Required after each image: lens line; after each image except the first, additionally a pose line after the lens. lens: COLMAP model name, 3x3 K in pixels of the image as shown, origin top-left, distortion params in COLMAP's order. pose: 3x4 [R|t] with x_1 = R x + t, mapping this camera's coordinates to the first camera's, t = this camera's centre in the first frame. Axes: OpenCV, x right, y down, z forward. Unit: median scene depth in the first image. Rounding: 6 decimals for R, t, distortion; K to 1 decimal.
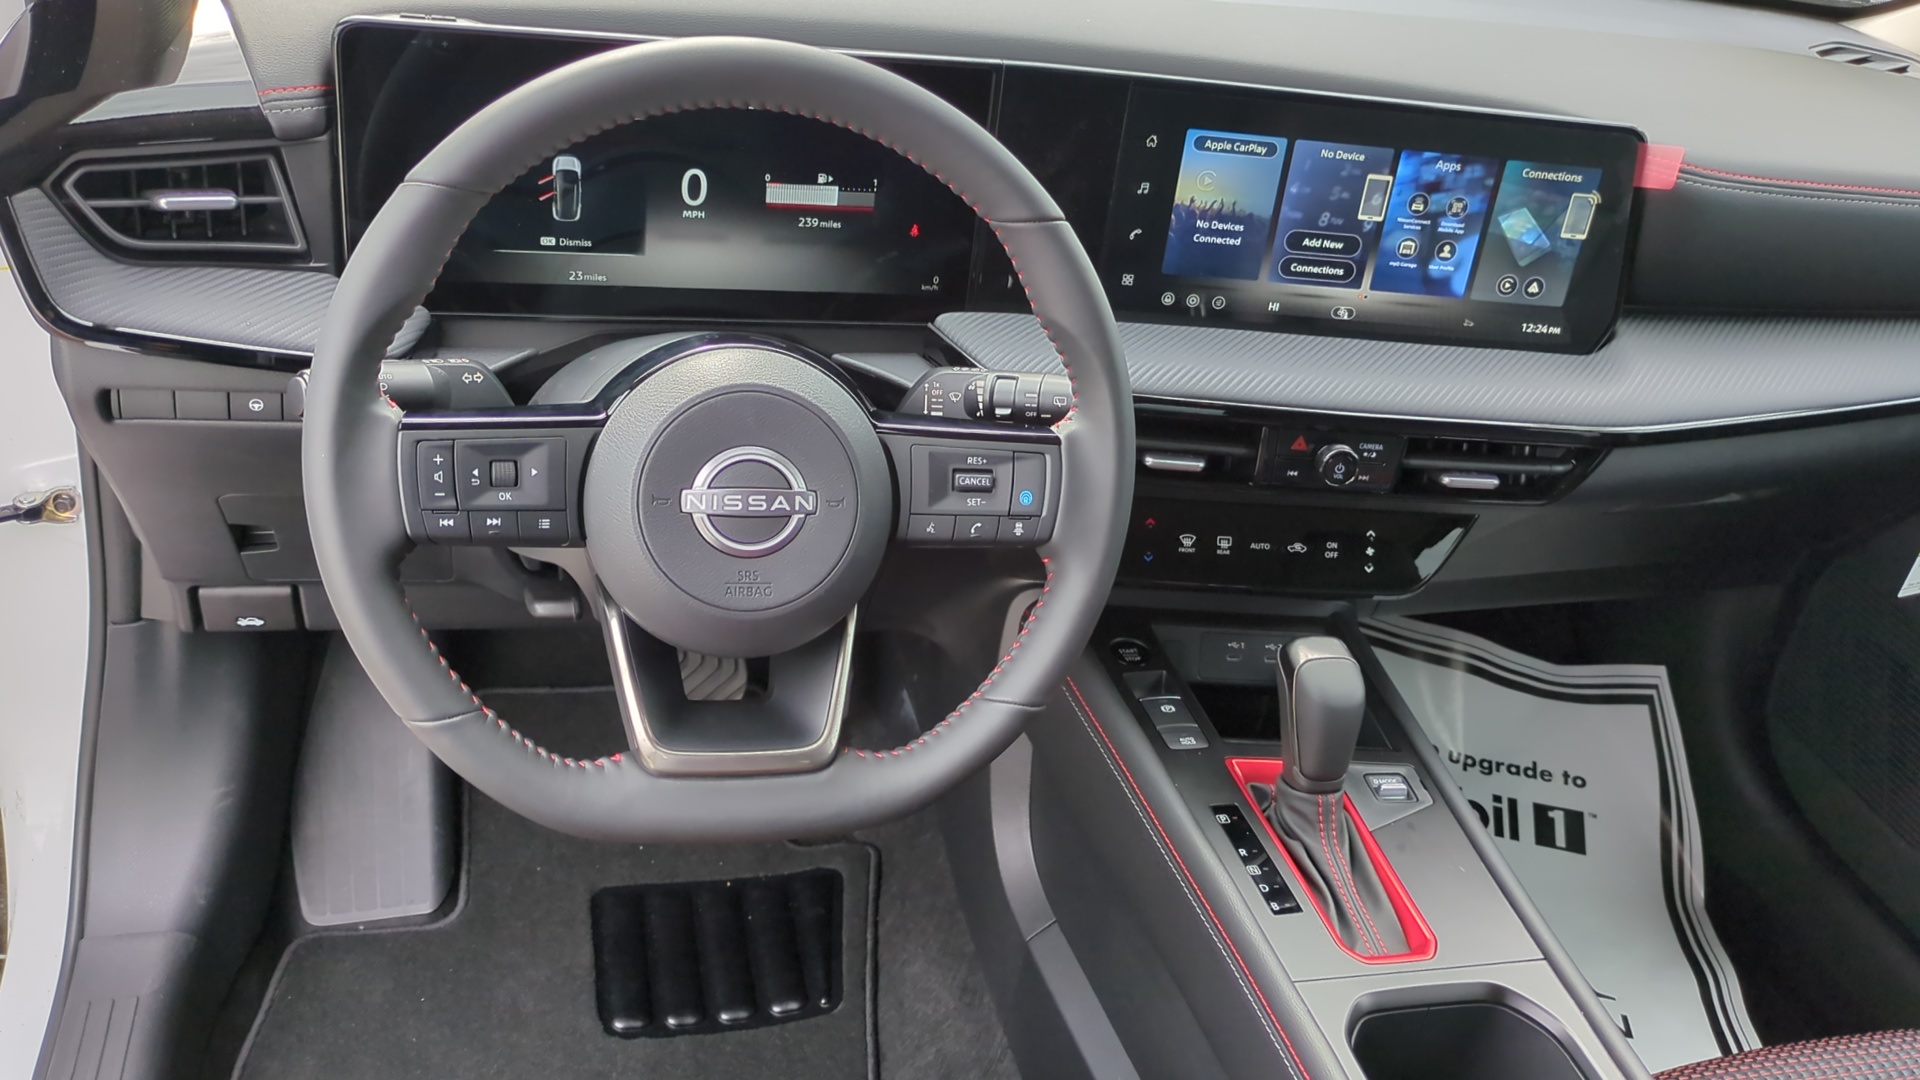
lens RADIAL K [[1662.9, 0, 960.0], [0, 1662.9, 540.0], [0, 0, 1]] dist [0.009582, -0.000359]
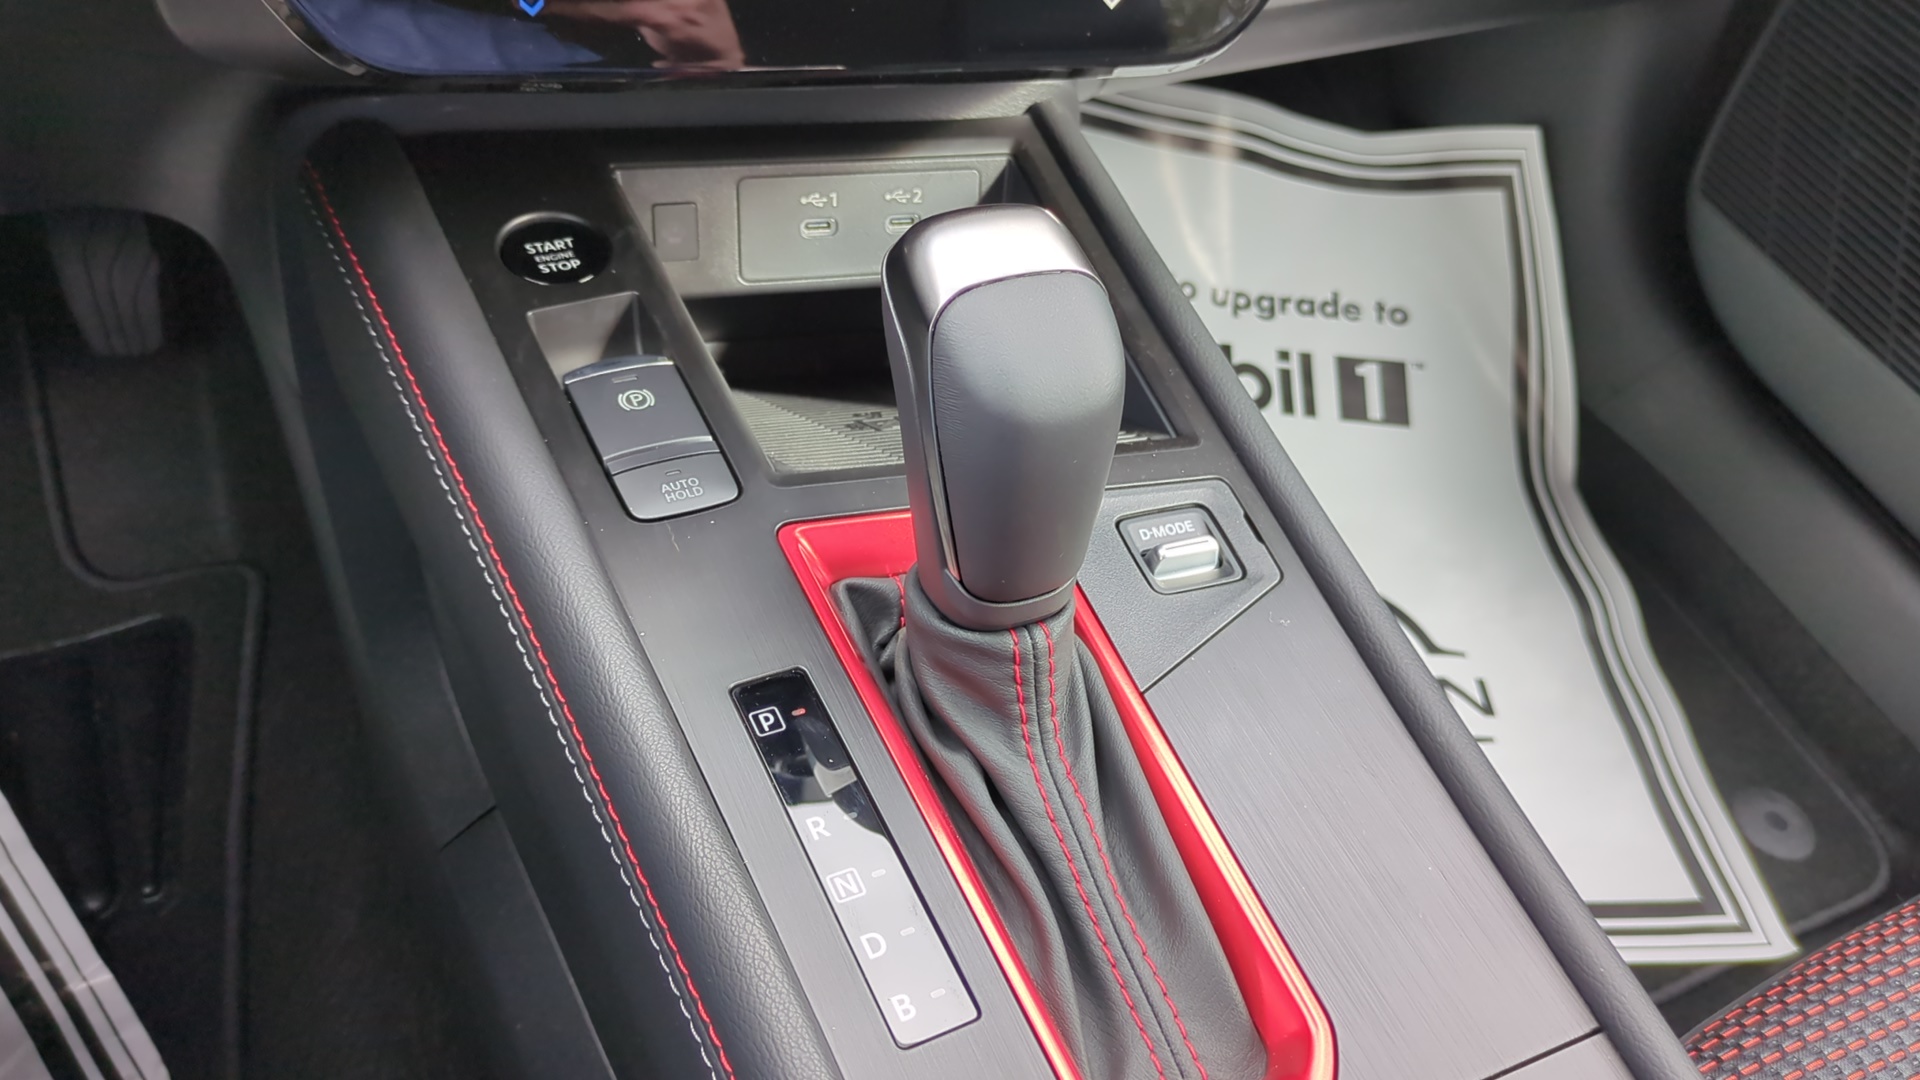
lens RADIAL K [[1662.9, 0, 960.0], [0, 1662.9, 540.0], [0, 0, 1]] dist [0.009582, -0.000359]
pose [[0.981320, -0.113213, 0.155546, 0.098925], [0.057918, 0.944861, 0.322309, 0.006542], [-0.183459, -0.307279, 0.933768, 0.439272]]
